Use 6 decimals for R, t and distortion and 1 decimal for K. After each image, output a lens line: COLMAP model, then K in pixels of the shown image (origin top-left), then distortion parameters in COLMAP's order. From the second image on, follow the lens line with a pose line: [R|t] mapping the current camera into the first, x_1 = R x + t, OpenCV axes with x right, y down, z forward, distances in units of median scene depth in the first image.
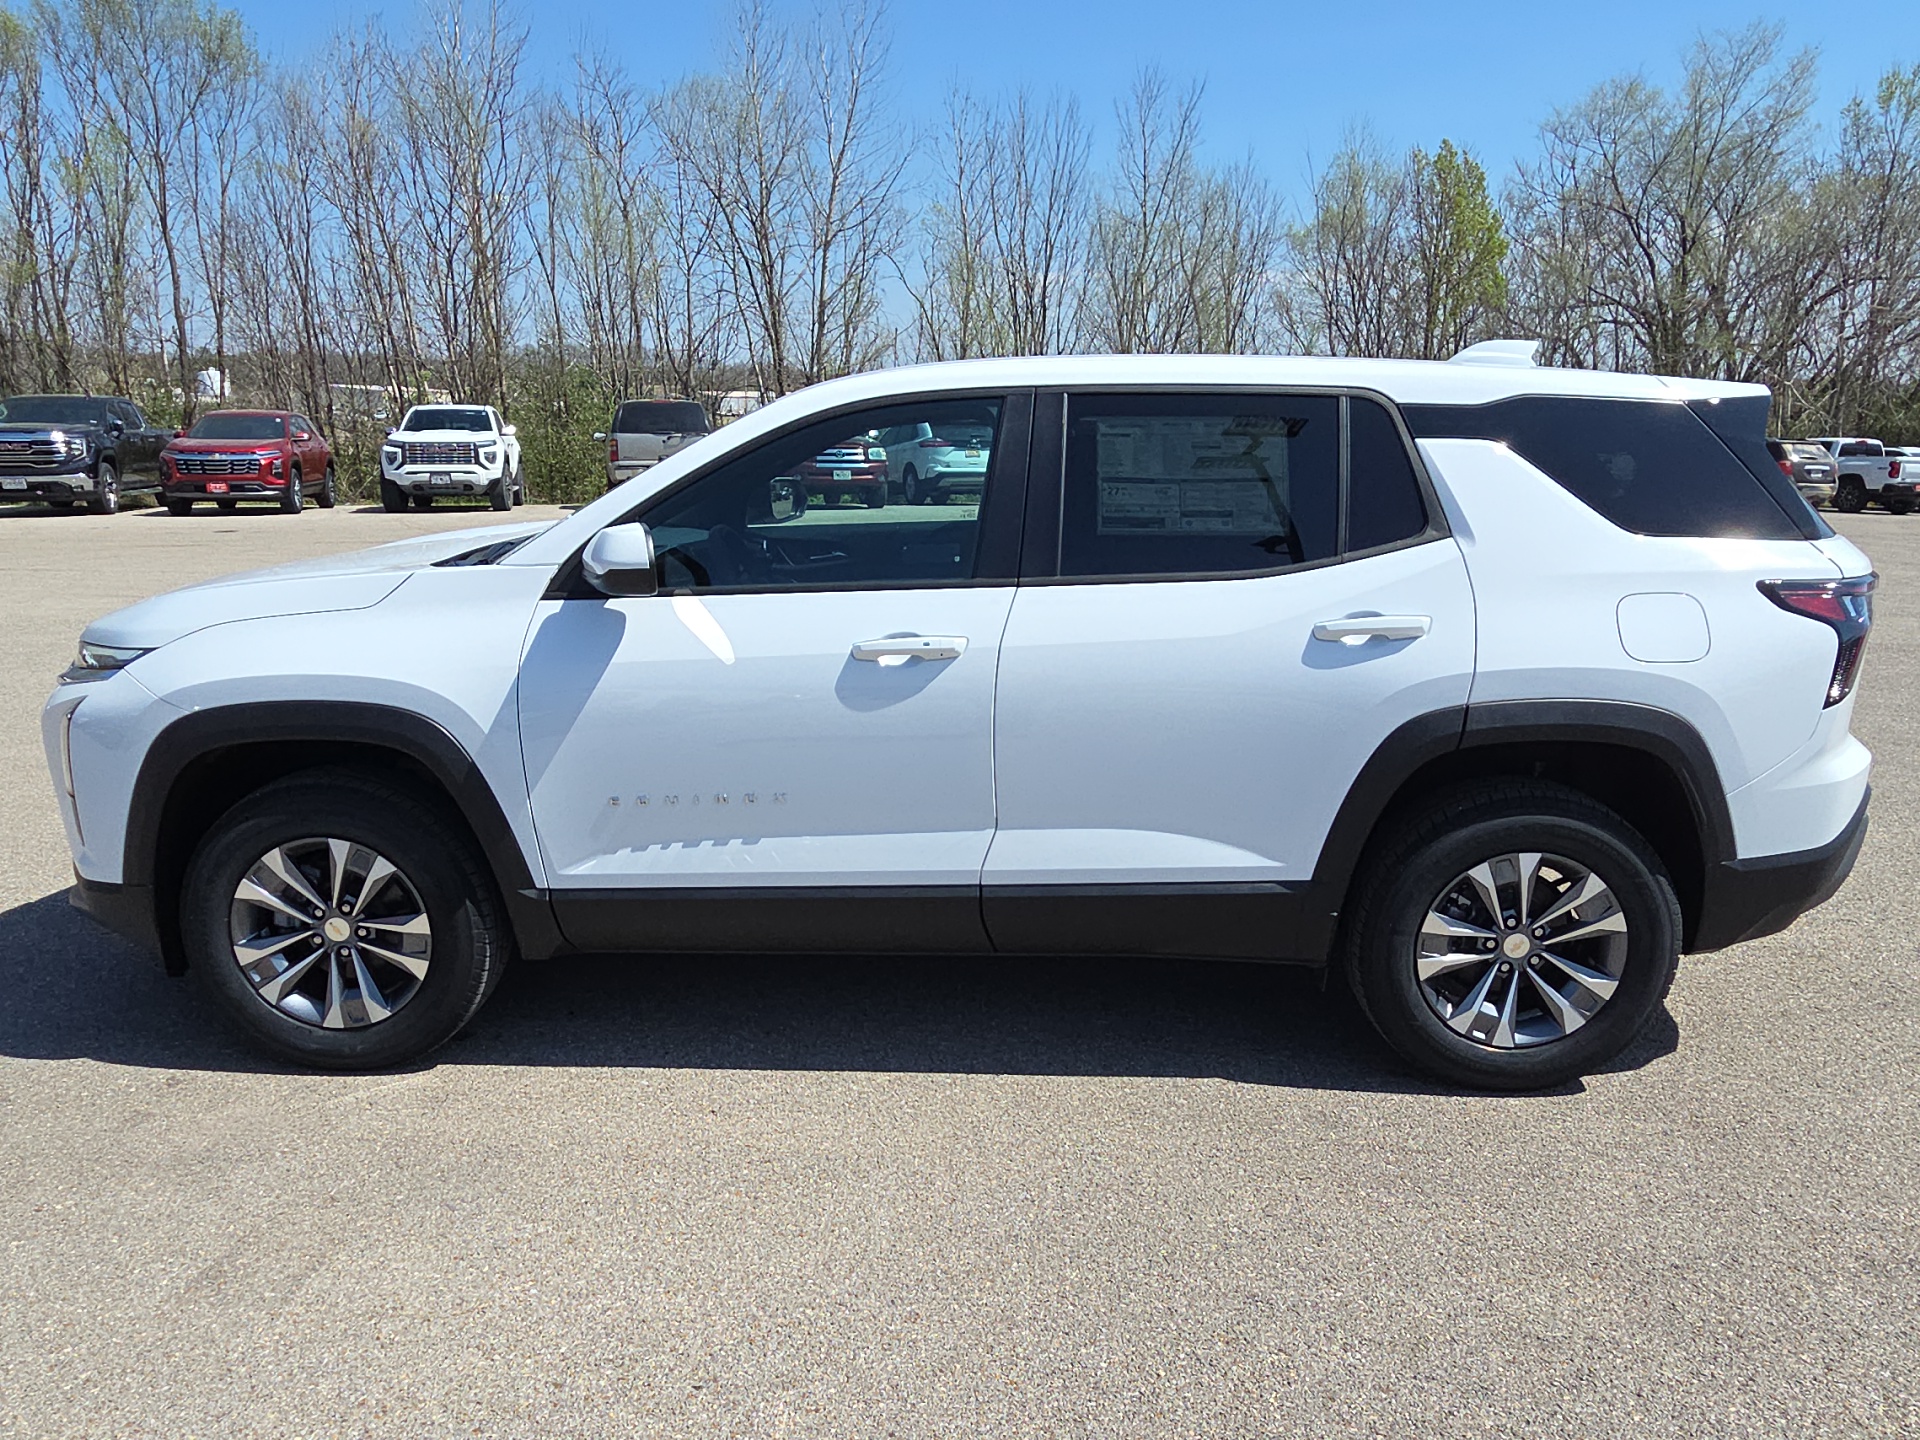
lens RADIAL K [[1392.4, 0, 972.8], [0, 1392.4, 727.9], [0, 0, 1]] dist [0.011599, -0.002423]
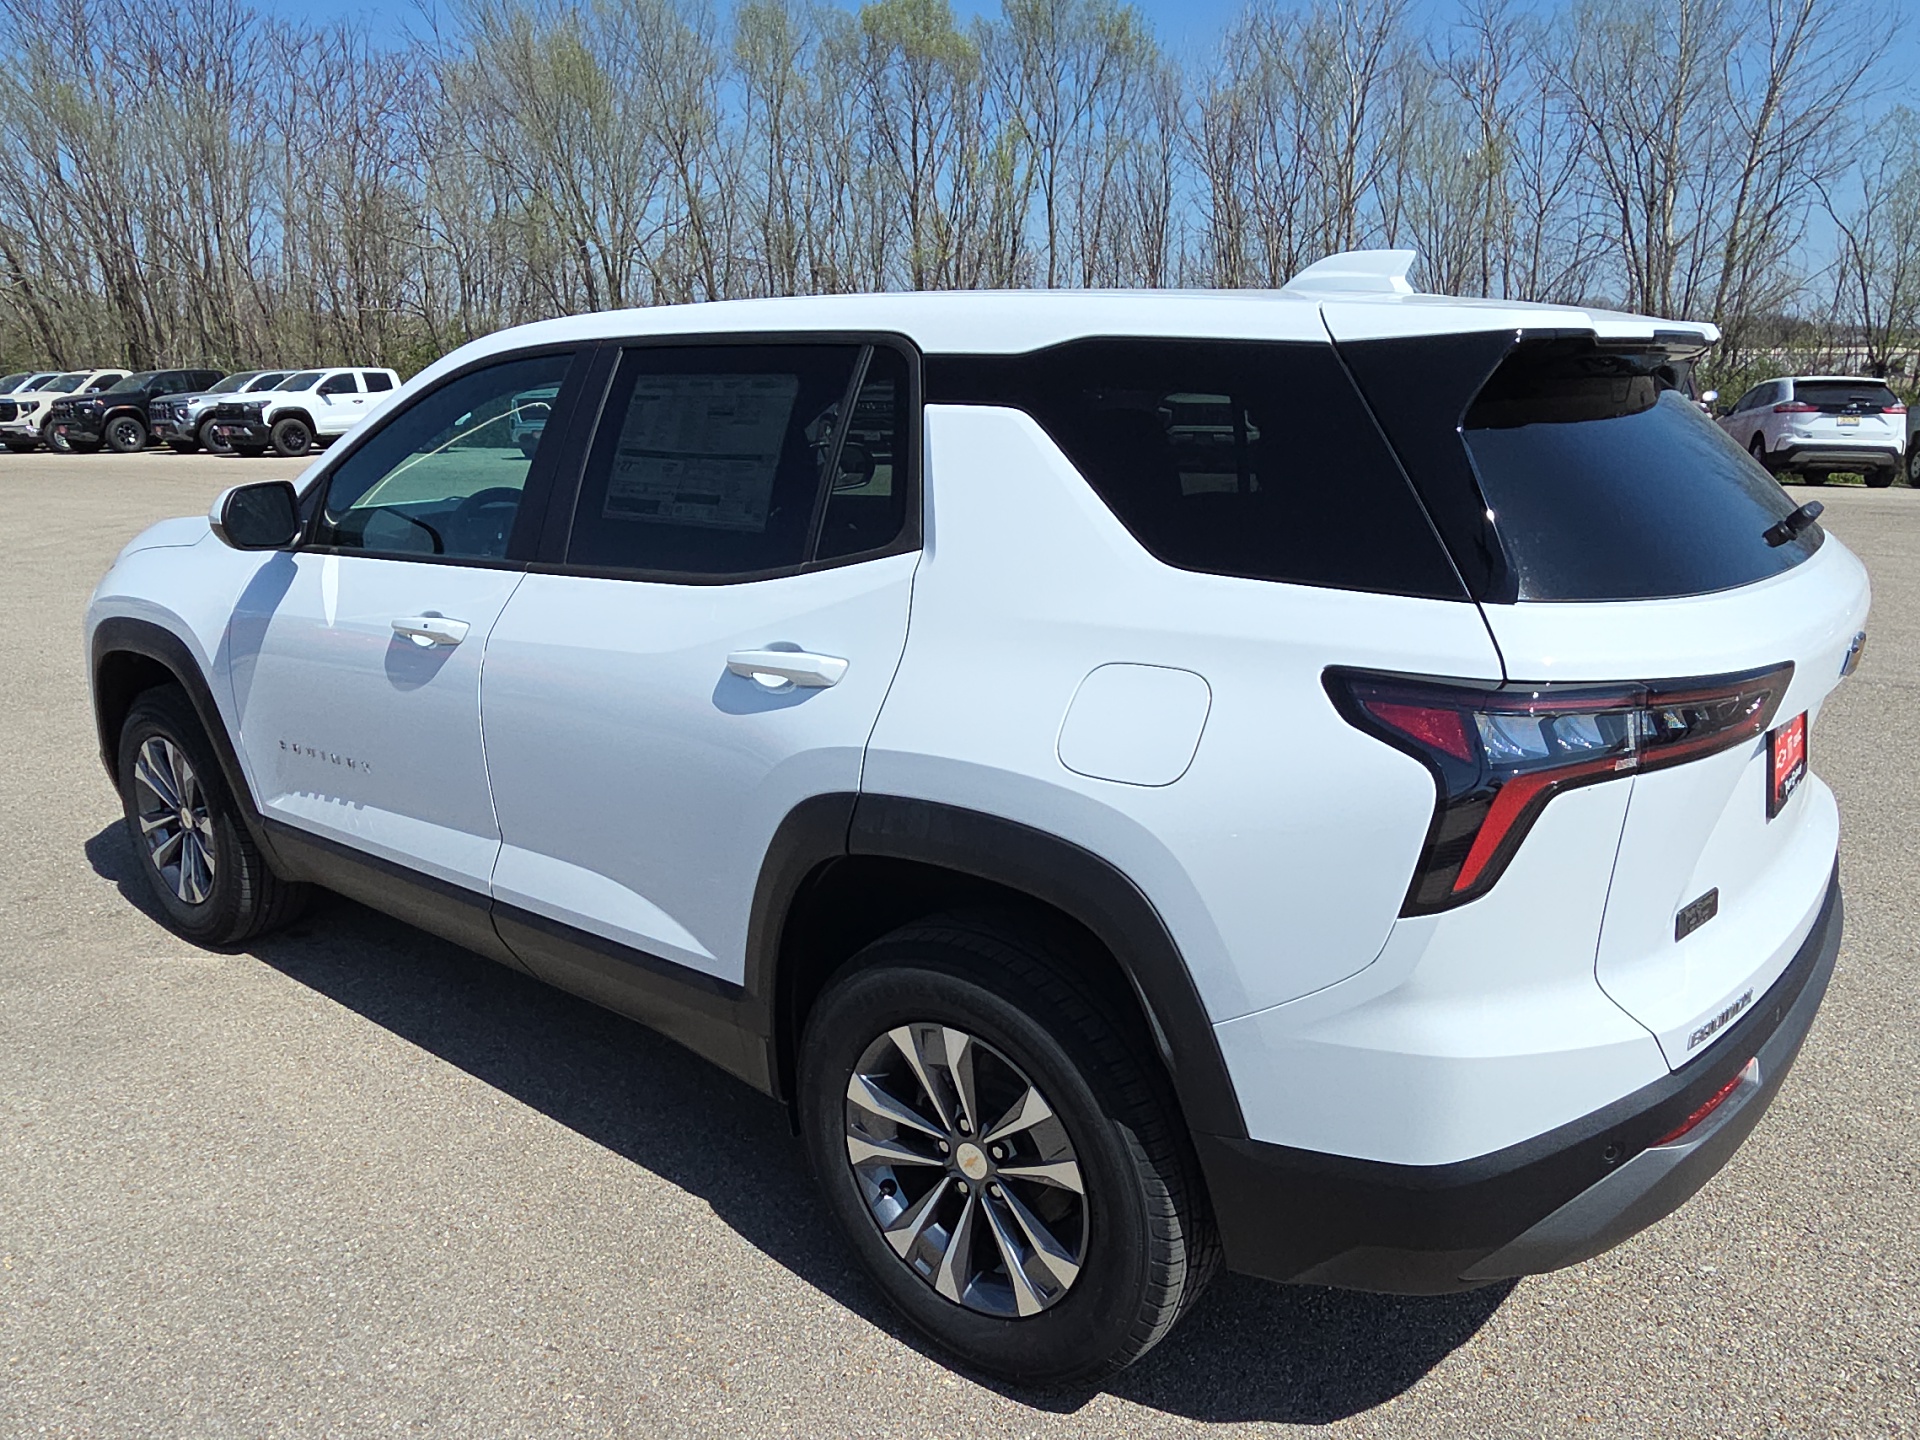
lens RADIAL K [[1414.4, 0, 950.6], [0, 1414.4, 718.8], [0, 0, 1]] dist [-0.008284, 0.002351]
pose [[0.786687, 0.140003, -0.601268, 0.773813], [-0.129470, 0.989702, 0.061052, -0.097289], [0.603623, 0.029818, 0.796712, 0.451098]]
